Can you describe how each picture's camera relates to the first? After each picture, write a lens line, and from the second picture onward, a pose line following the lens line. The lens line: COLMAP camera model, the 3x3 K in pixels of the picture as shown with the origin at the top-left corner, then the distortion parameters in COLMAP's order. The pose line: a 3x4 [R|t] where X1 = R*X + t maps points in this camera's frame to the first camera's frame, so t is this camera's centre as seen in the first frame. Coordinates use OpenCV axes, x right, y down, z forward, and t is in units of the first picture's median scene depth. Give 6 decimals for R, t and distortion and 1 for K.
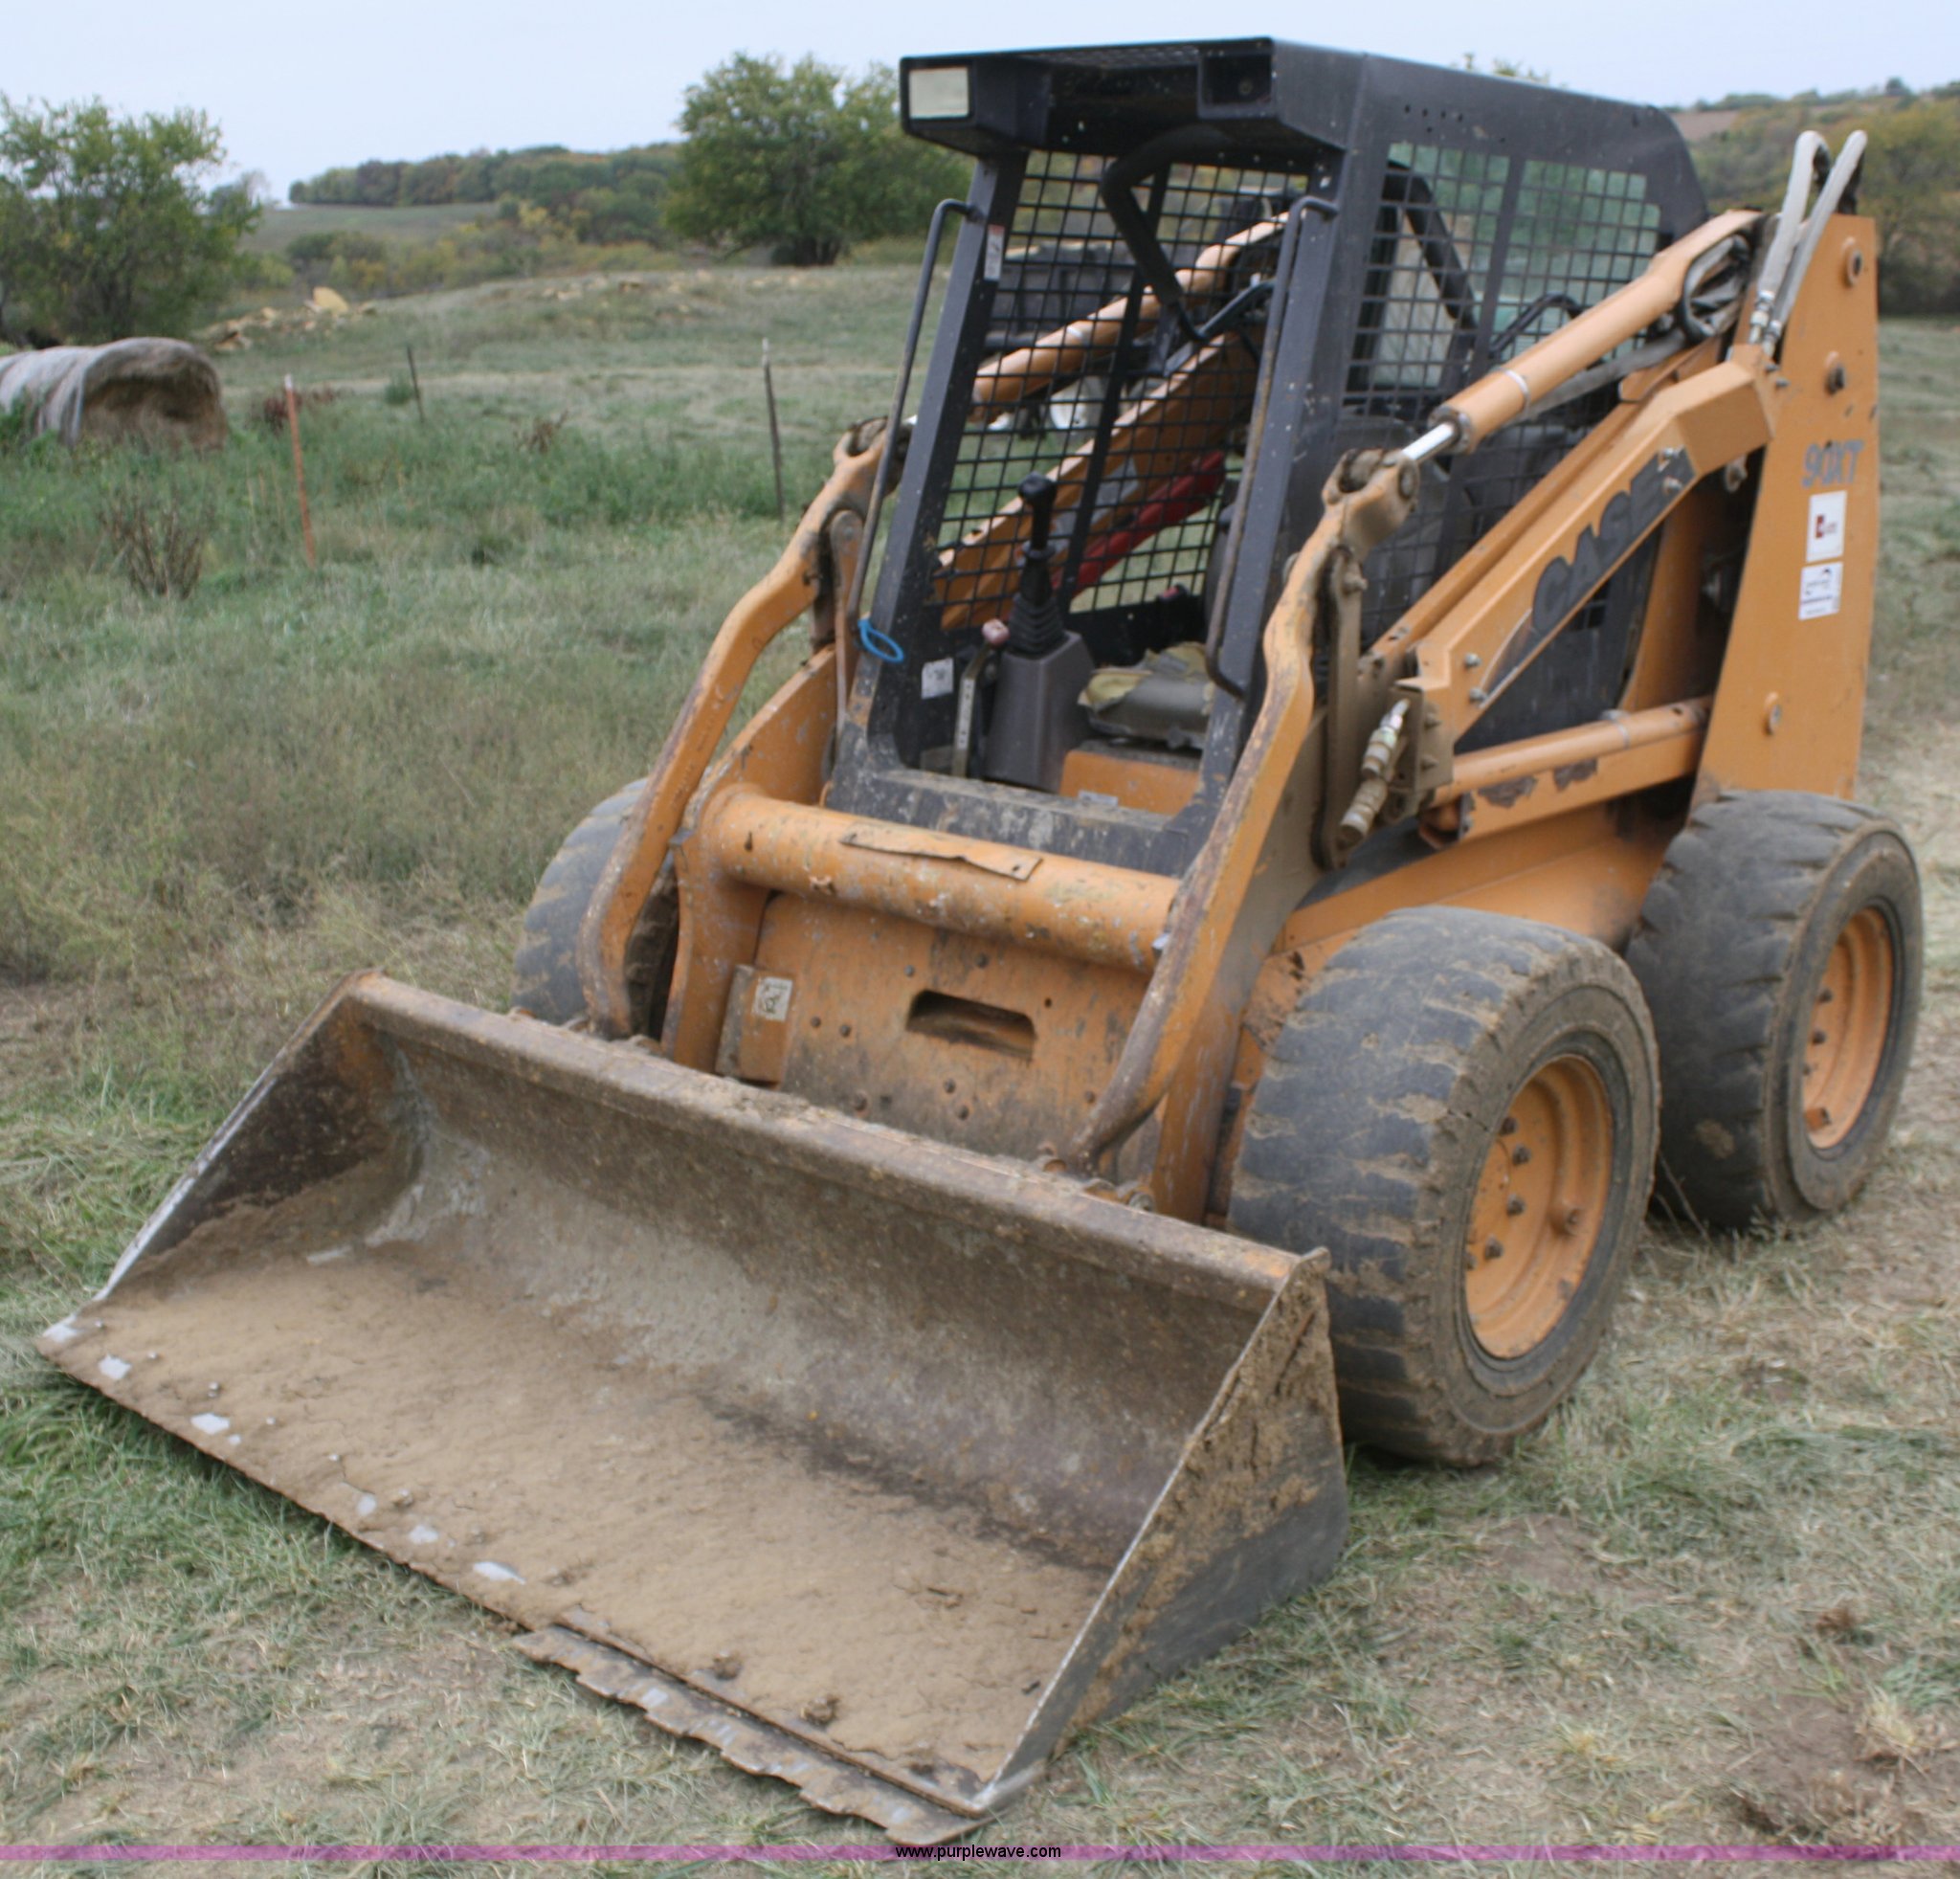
lens RADIAL K [[2568.5, 0, 979.6], [0, 2568.5, 940.0], [0, 0, 1]] dist [-0.070907, 0.000000]
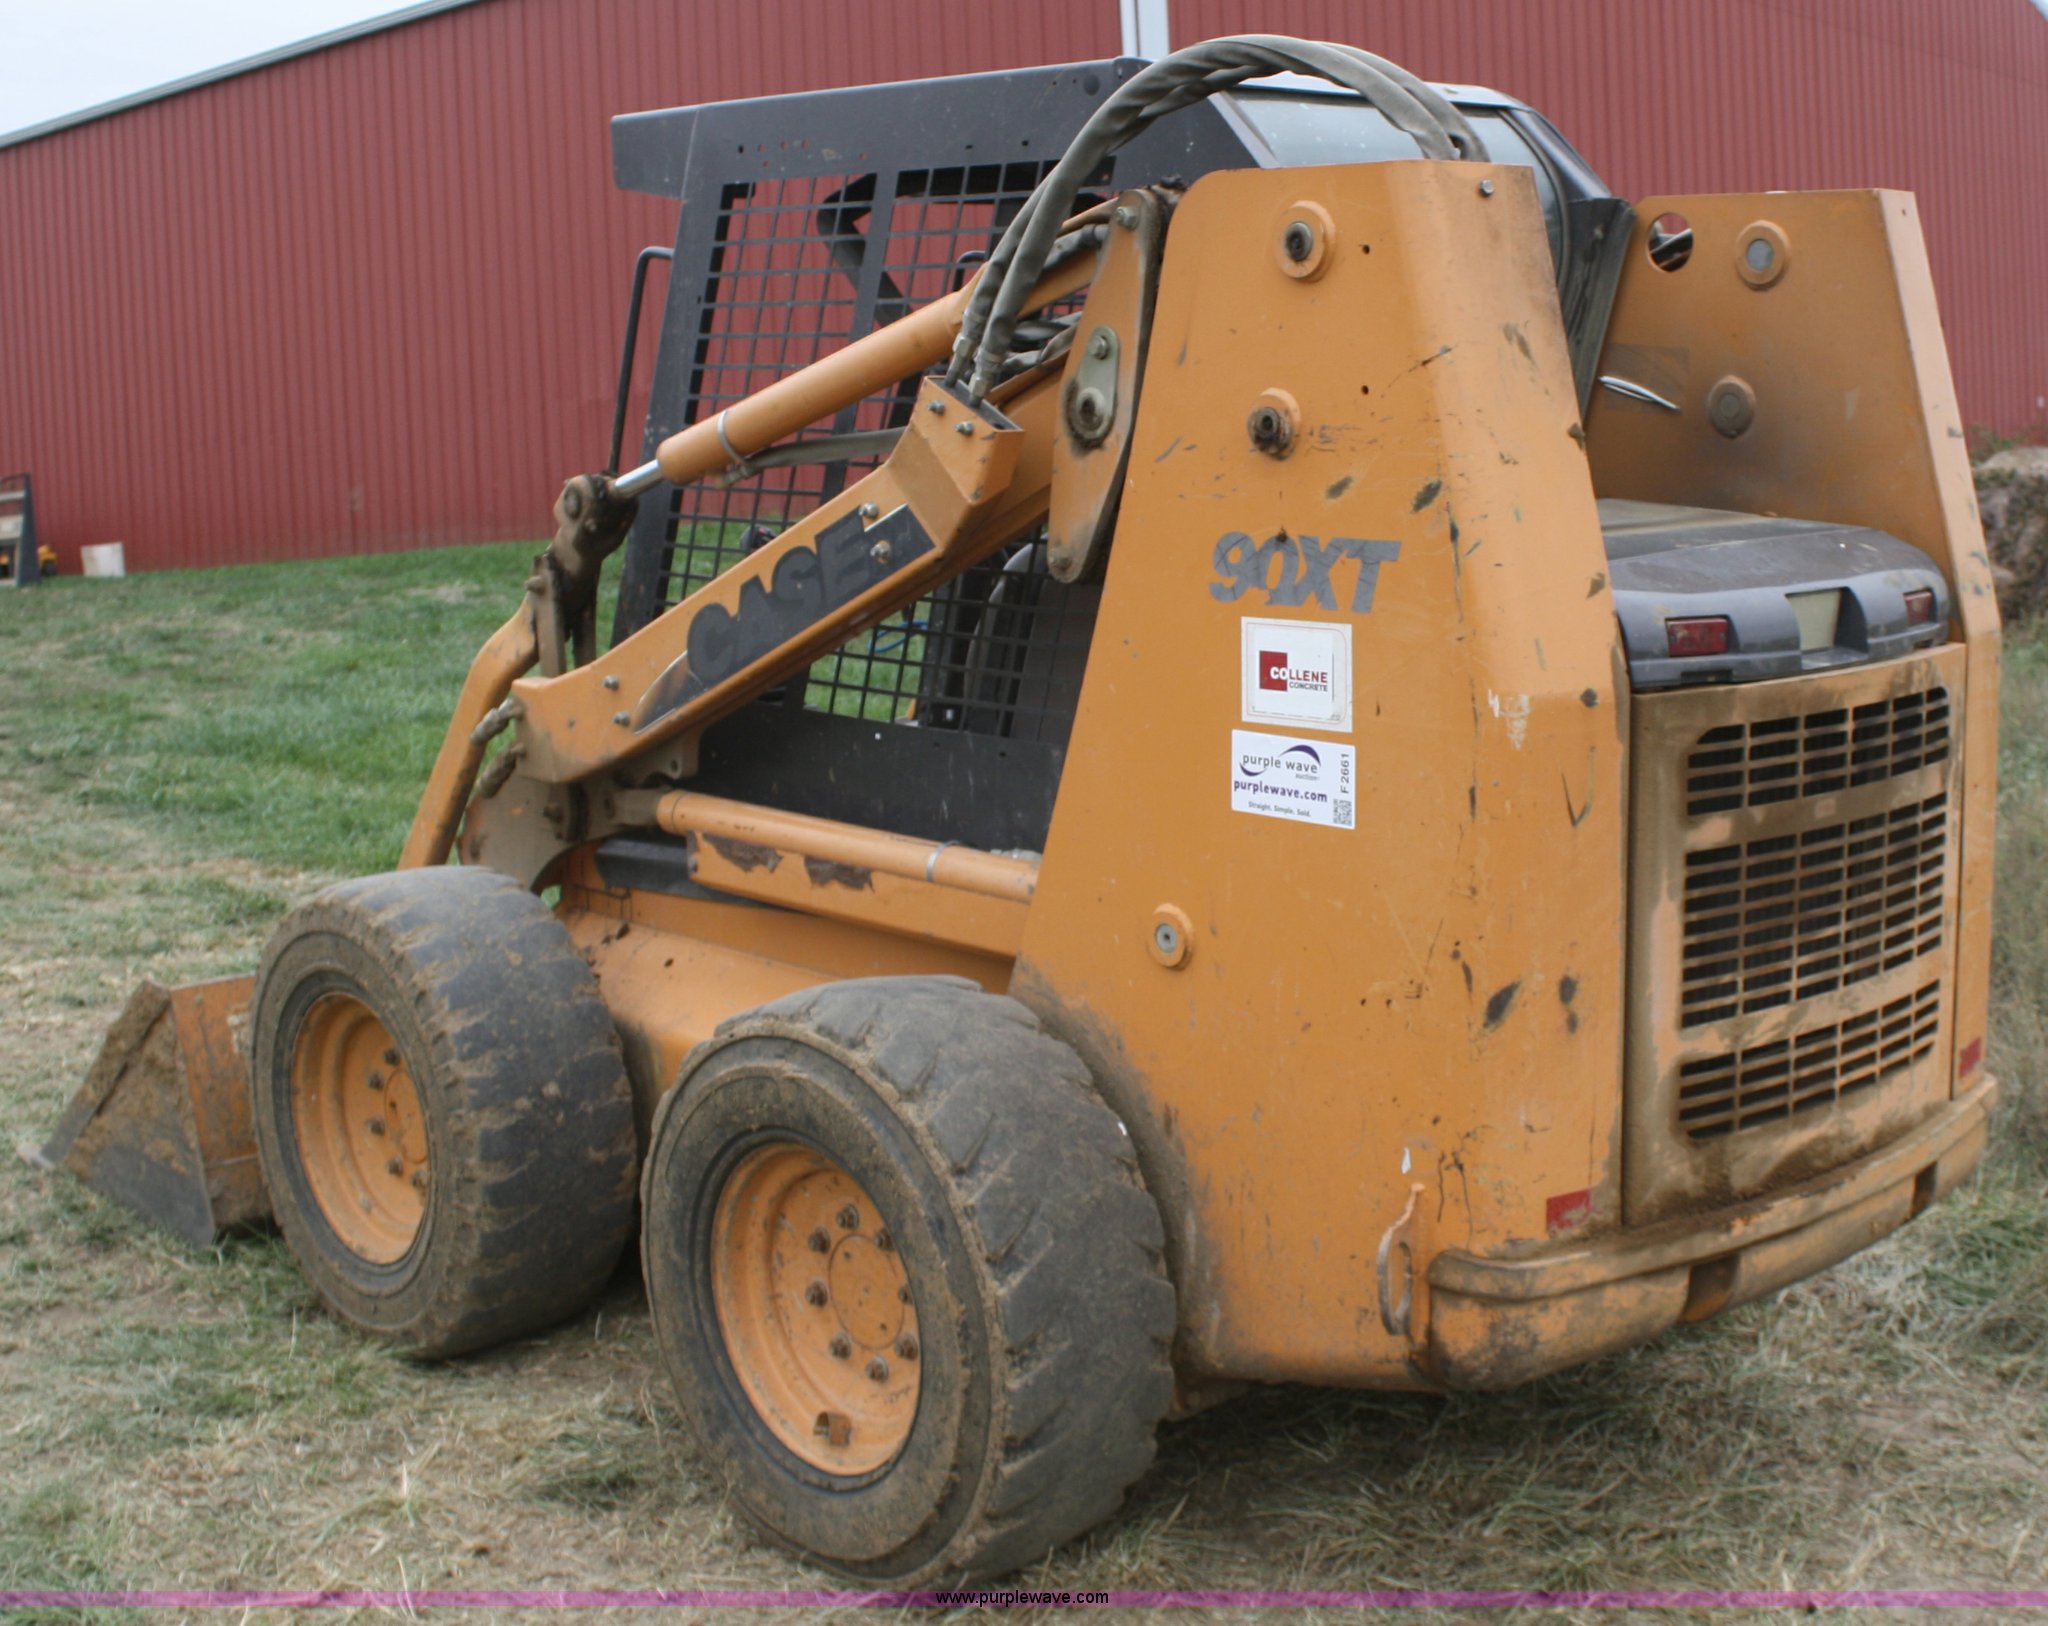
lens RADIAL K [[2696.4, 0, 1028.7], [0, 2696.4, 803.8], [0, 0, 1]] dist [-0.073954, 0.000000]
pose [[-0.143822, 0.151896, -0.977877, 1.025391], [-0.231185, 0.955650, 0.182445, -0.248229], [0.962221, 0.252310, -0.102328, 1.067299]]
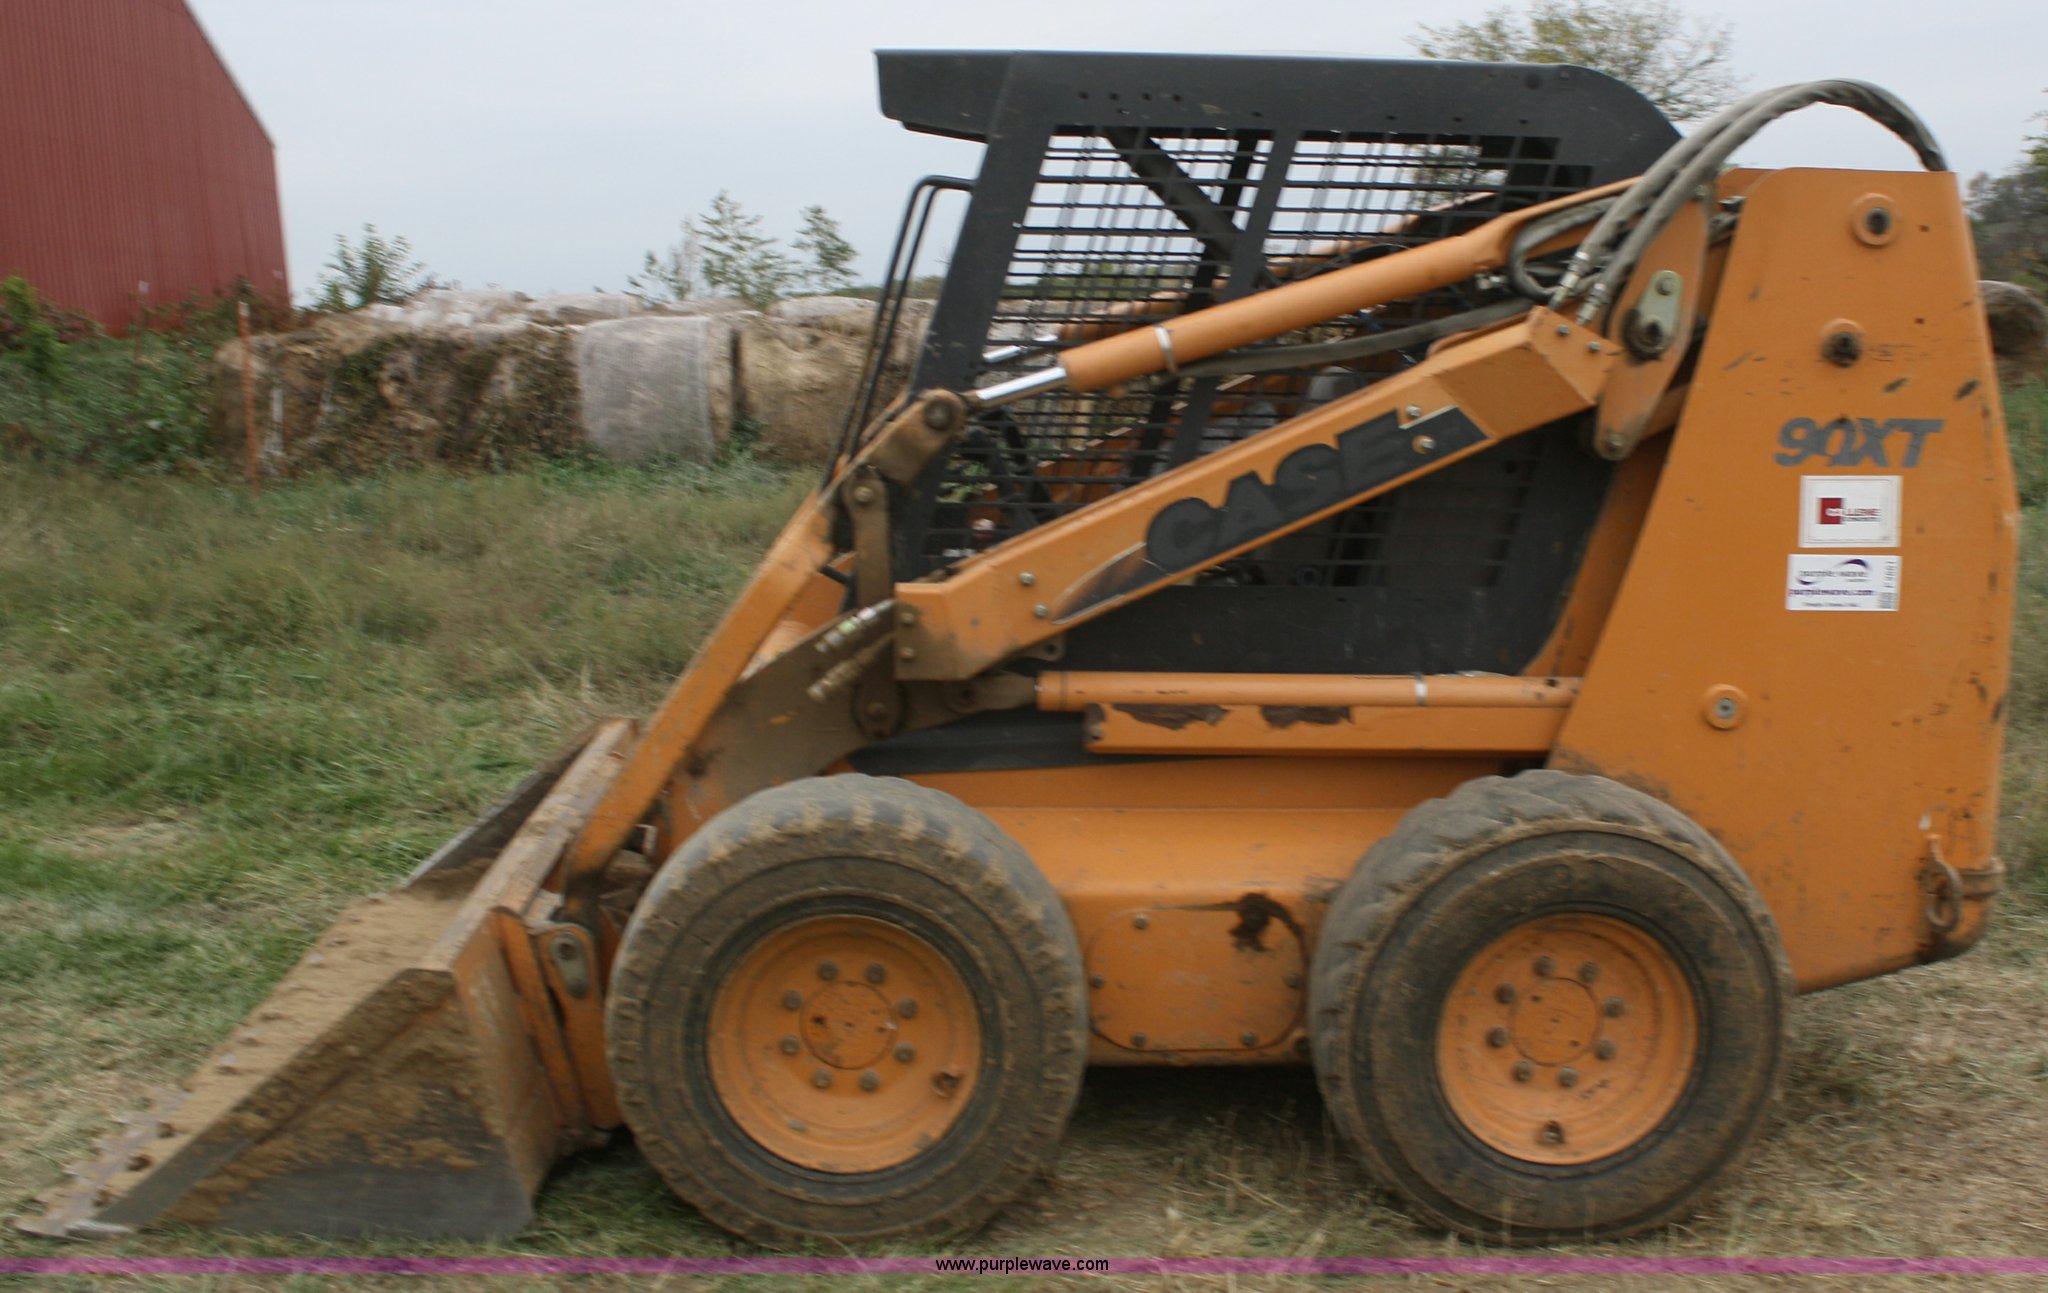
lens RADIAL K [[2344.4, 0, 1020.0], [0, 2344.4, 644.6], [0, 0, 1]] dist [-0.106178, 0.000000]
pose [[0.644472, 0.129371, -0.753604, 0.803919], [-0.184072, 0.982848, 0.011309, -0.076585], [0.742141, 0.131429, 0.657231, 0.271443]]
